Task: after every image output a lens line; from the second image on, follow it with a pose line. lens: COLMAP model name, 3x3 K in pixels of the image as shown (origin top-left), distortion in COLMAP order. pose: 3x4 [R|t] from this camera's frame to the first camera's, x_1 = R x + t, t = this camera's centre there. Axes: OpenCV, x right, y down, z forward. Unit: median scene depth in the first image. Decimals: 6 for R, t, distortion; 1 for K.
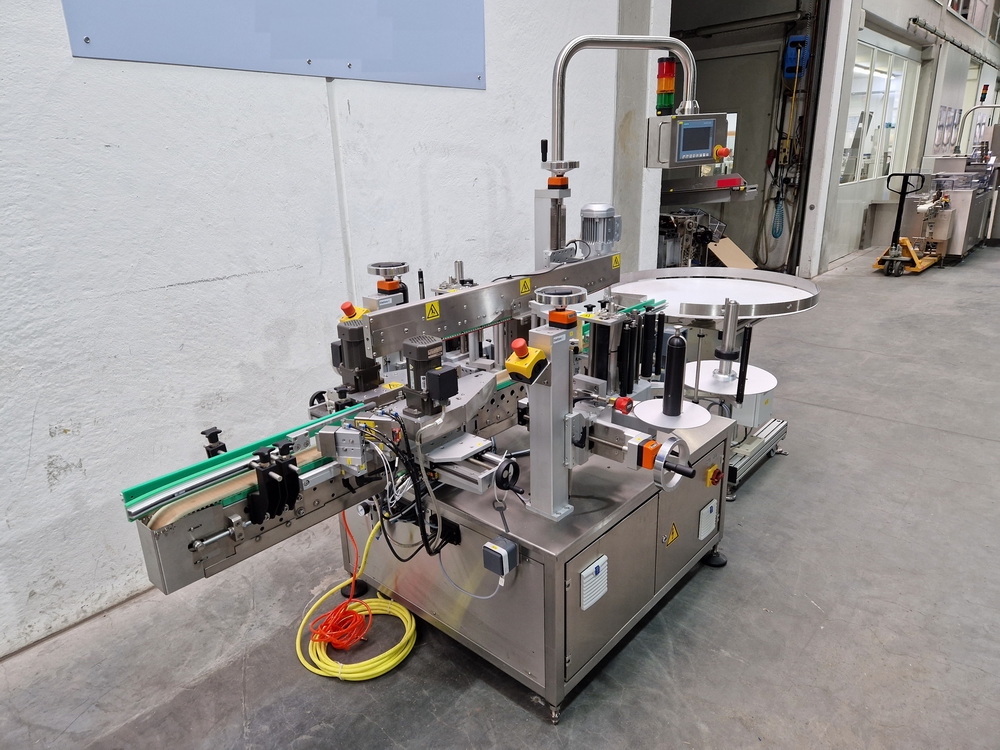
lens RADIAL K [[663.8, 0, 498.9], [0, 663.8, 371.0], [0, 0, 1]] dist [0.078336, -0.080155]
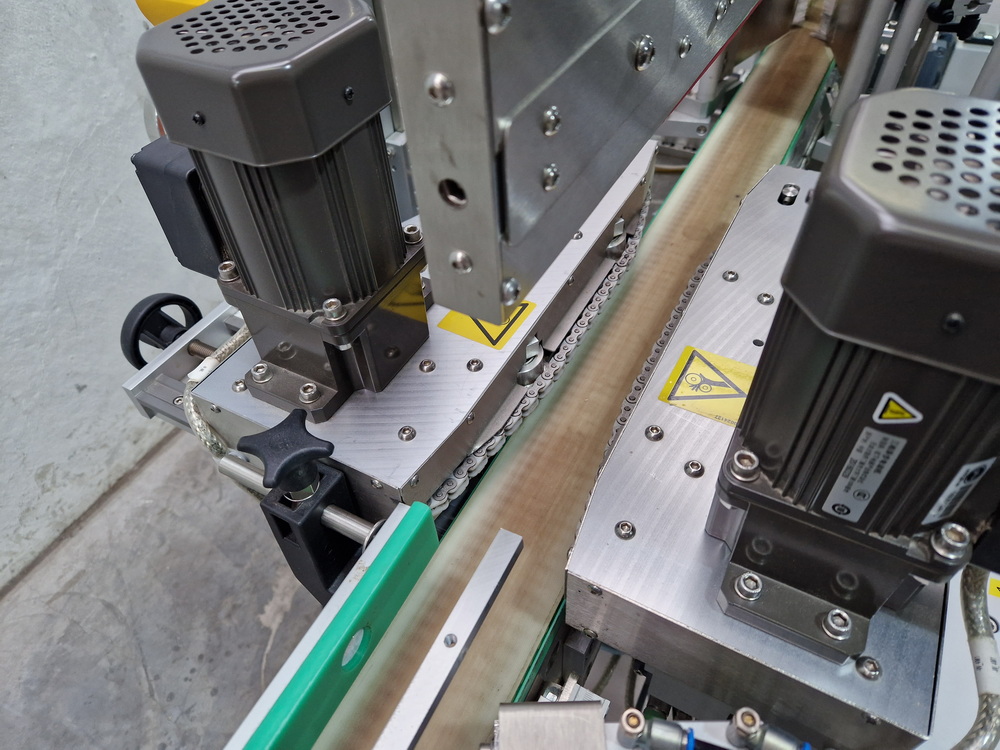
lens RADIAL K [[663.8, 0, 498.9], [0, 663.8, 371.0], [0, 0, 1]] dist [0.078336, -0.080155]
pose [[0.974677, -0.173468, 0.141119, -0.157835], [0.088756, 0.879324, 0.467880, -0.055496], [-0.205251, -0.443506, 0.872453, 0.657255]]
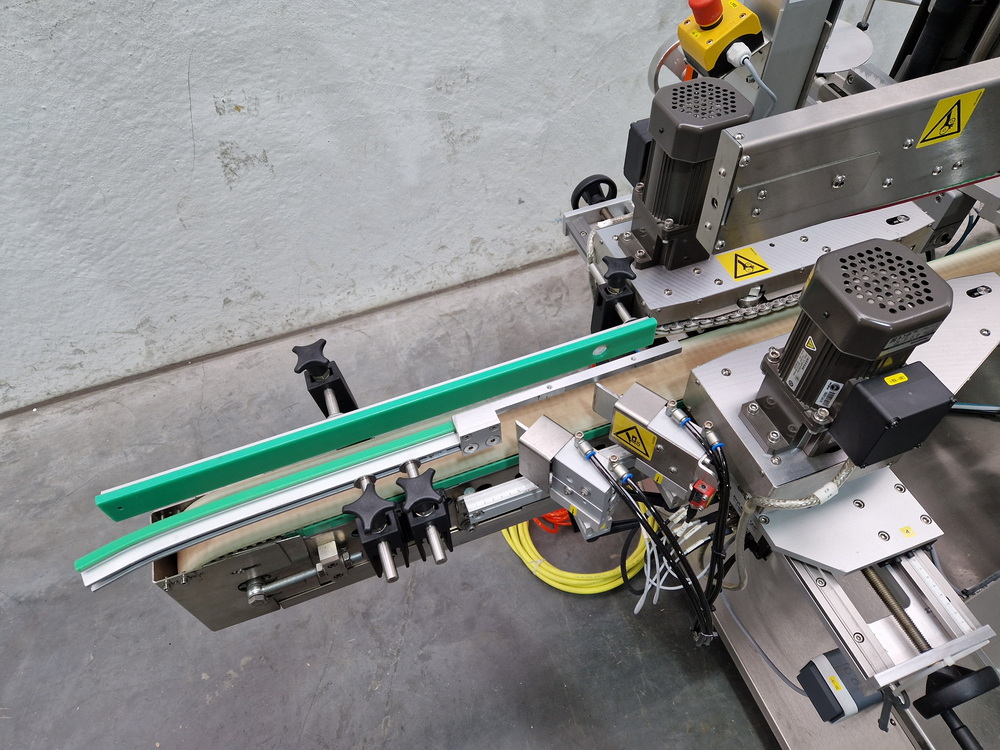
lens RADIAL K [[663.8, 0, 498.9], [0, 663.8, 371.0], [0, 0, 1]] dist [0.078336, -0.080155]
pose [[0.877519, 0.372859, -0.301556, -0.118159], [-0.136166, 0.796699, 0.588838, -0.124930], [0.459803, -0.475655, 0.749889, 0.483348]]
